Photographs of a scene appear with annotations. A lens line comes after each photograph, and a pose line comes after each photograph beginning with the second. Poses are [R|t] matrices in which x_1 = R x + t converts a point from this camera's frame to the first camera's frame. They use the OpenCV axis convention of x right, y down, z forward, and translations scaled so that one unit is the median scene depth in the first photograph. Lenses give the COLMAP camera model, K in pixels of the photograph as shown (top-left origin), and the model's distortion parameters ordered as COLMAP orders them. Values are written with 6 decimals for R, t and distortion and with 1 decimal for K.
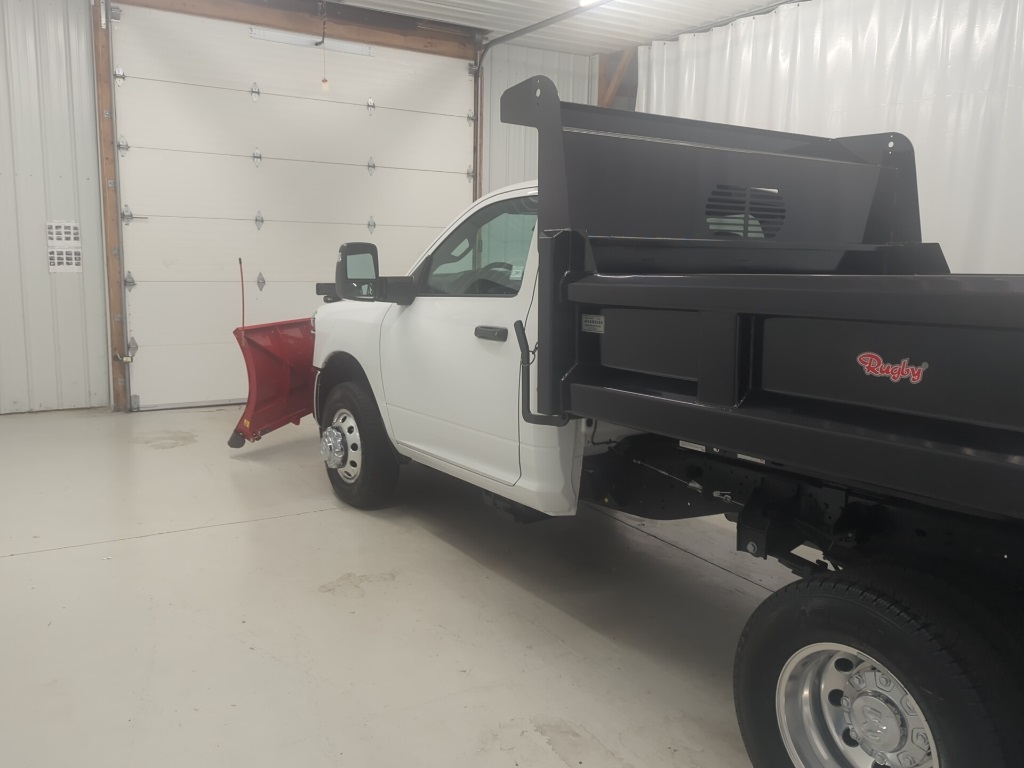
lens RADIAL K [[853.6, 0, 512.0], [0, 853.6, 384.0], [0, 0, 1]] dist [0.064949, -0.011567]
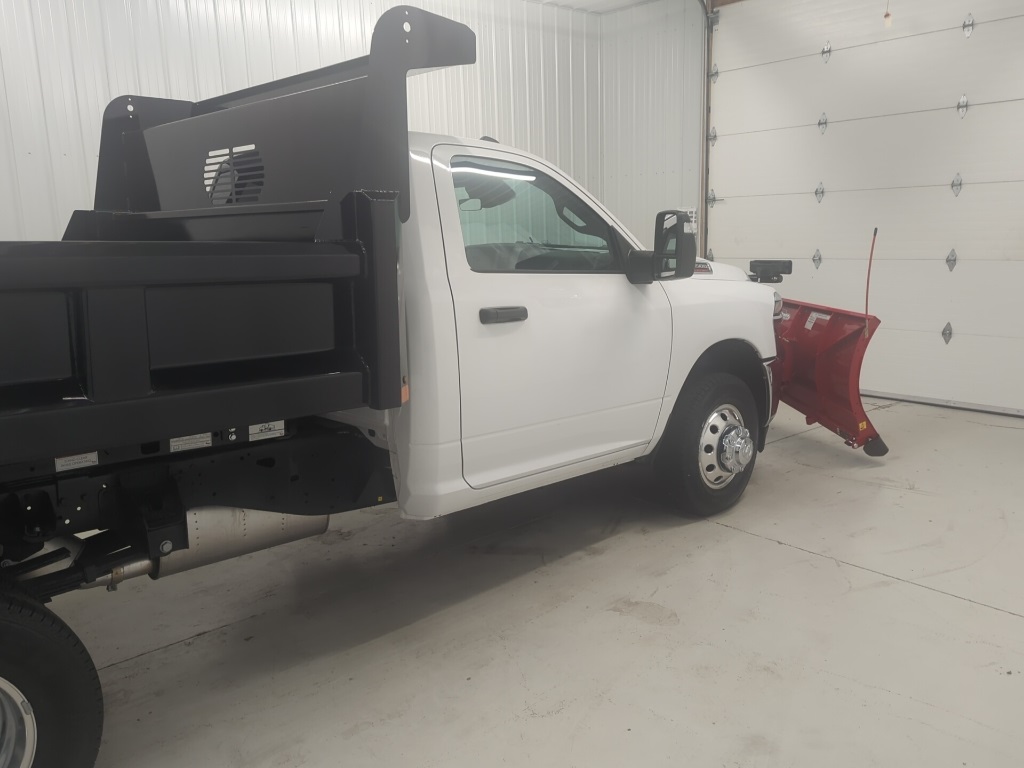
lens RADIAL K [[853.6, 0, 512.0], [0, 853.6, 384.0], [0, 0, 1]] dist [0.064949, -0.011567]
pose [[0.172227, 0.151274, -0.973372, 0.634331], [-0.133685, 0.982585, 0.129052, -0.068217], [0.975944, 0.107899, 0.189451, 0.566156]]
